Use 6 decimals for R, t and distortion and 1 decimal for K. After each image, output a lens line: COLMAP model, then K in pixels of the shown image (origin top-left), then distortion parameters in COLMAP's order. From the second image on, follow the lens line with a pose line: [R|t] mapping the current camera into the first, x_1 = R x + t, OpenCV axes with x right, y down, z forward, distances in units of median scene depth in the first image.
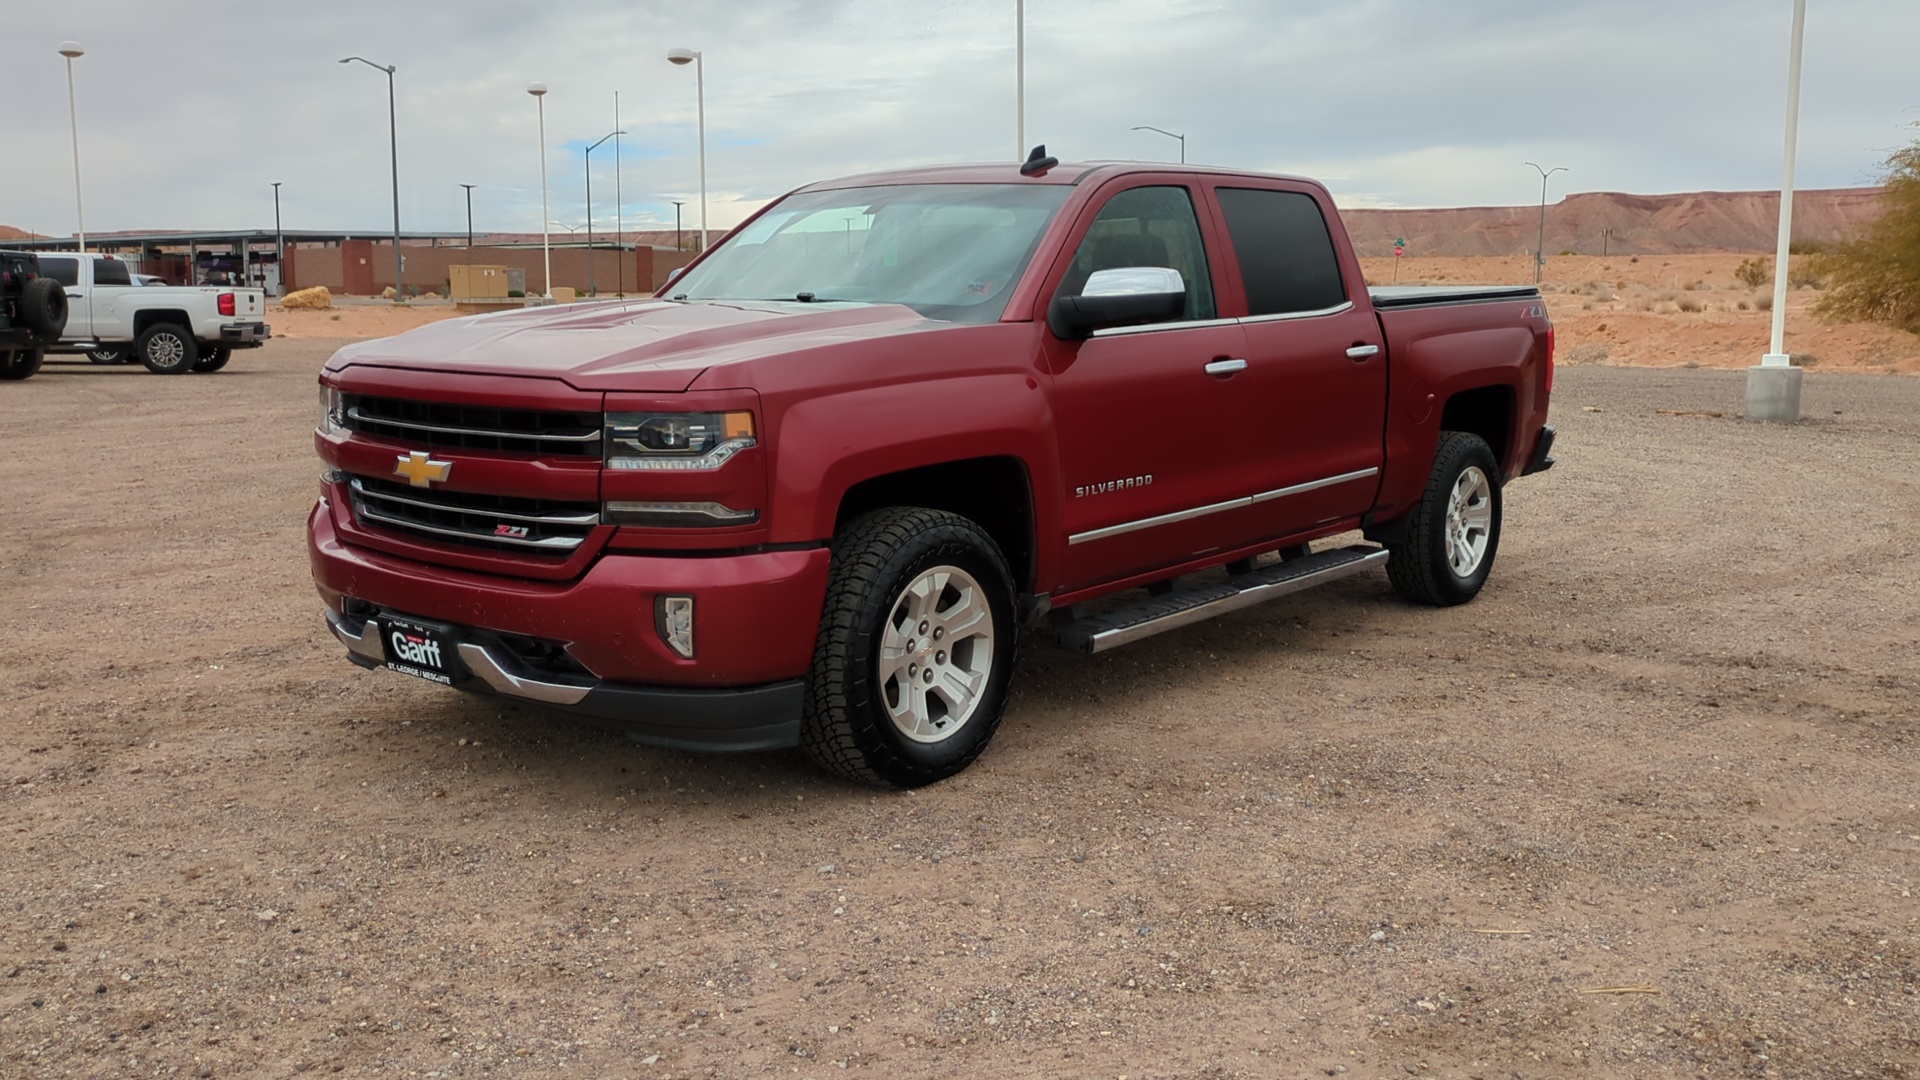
lens RADIAL K [[1650.2, 0, 955.9], [0, 1650.2, 545.6], [0, 0, 1]] dist [0.062172, -0.071629]
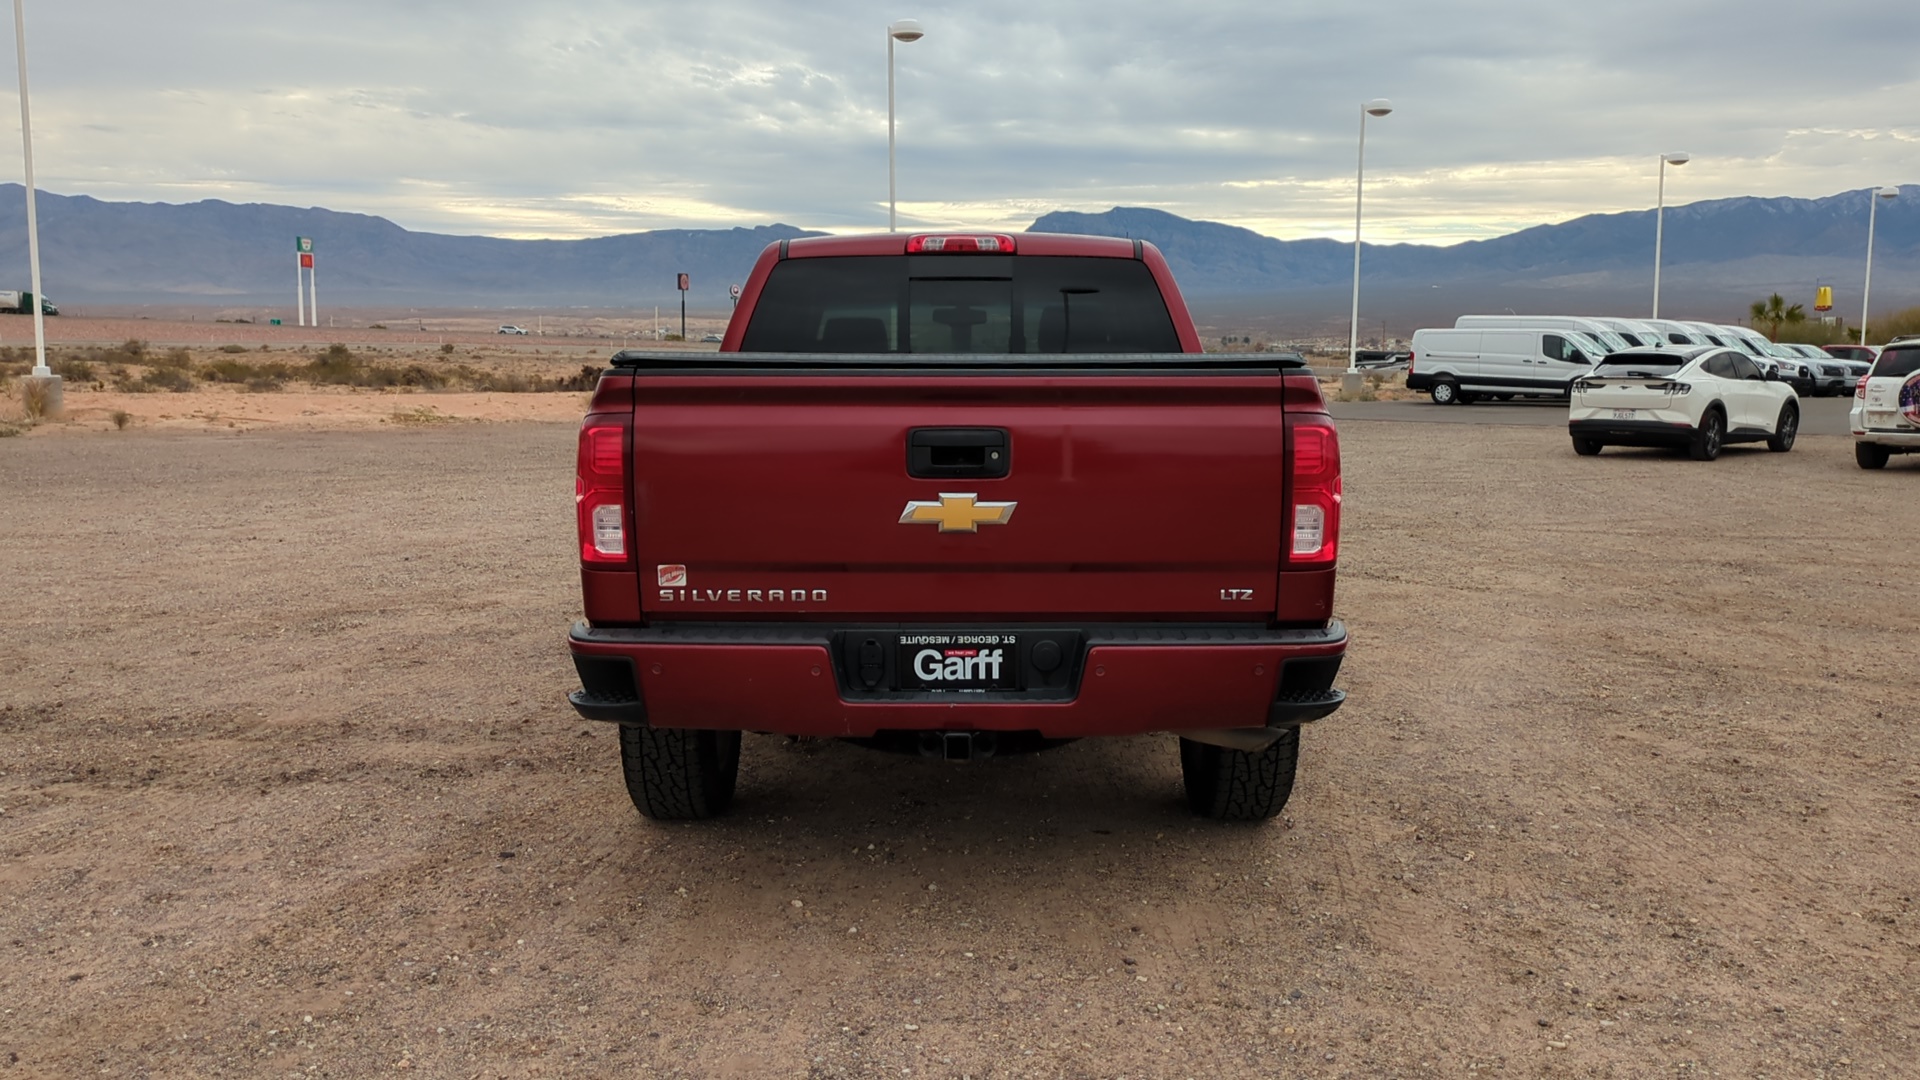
lens RADIAL K [[1650.2, 0, 964.1], [0, 1650.2, 547.0], [0, 0, 1]] dist [0.062172, -0.071629]
pose [[-0.771092, 0.059770, -0.633912, 0.847334], [-0.105541, 0.969814, 0.219821, -0.316650], [0.627916, 0.236405, -0.741508, 2.089702]]
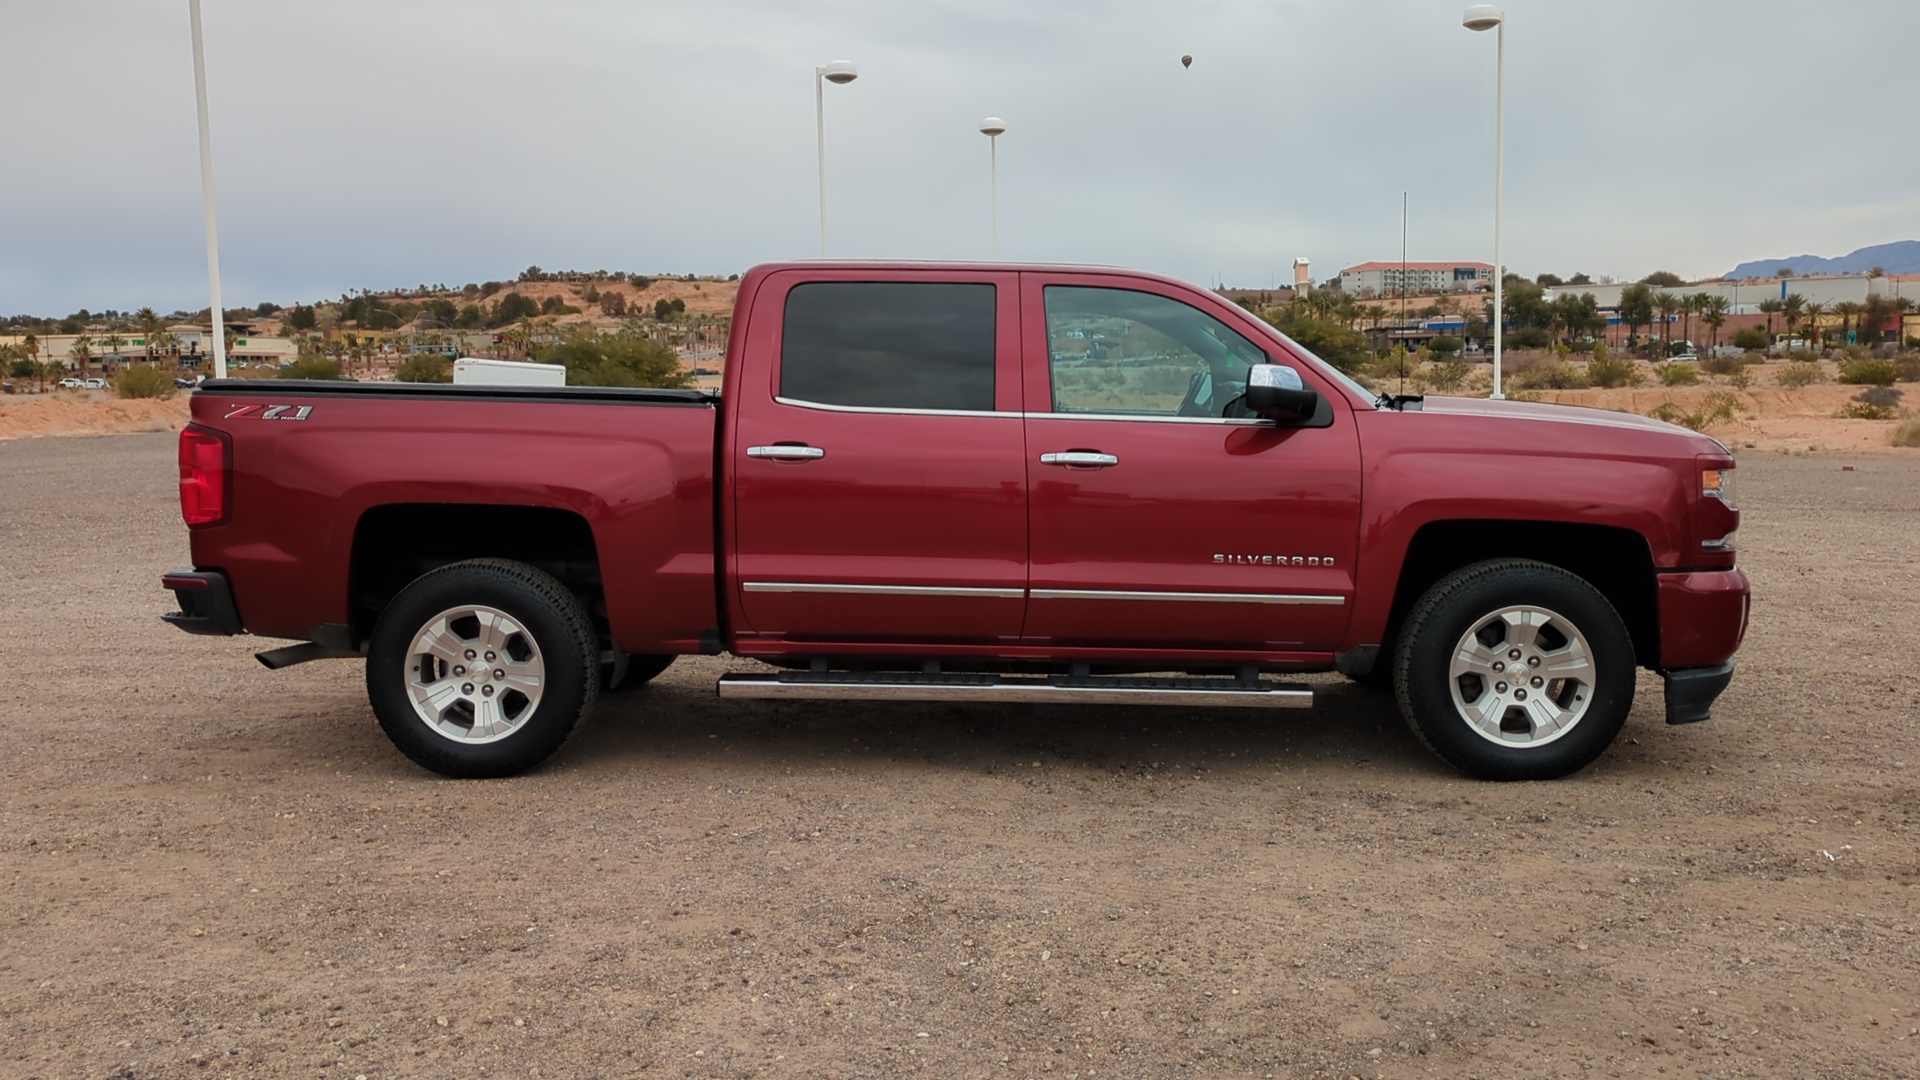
lens RADIAL K [[1650.2, 0, 967.5], [0, 1650.2, 530.2], [0, 0, 1]] dist [0.062172, -0.071629]
pose [[-0.609271, -0.071161, 0.789763, -0.865732], [0.121055, 0.975944, 0.181326, -0.295313], [-0.783668, 0.206082, -0.586000, 1.884458]]
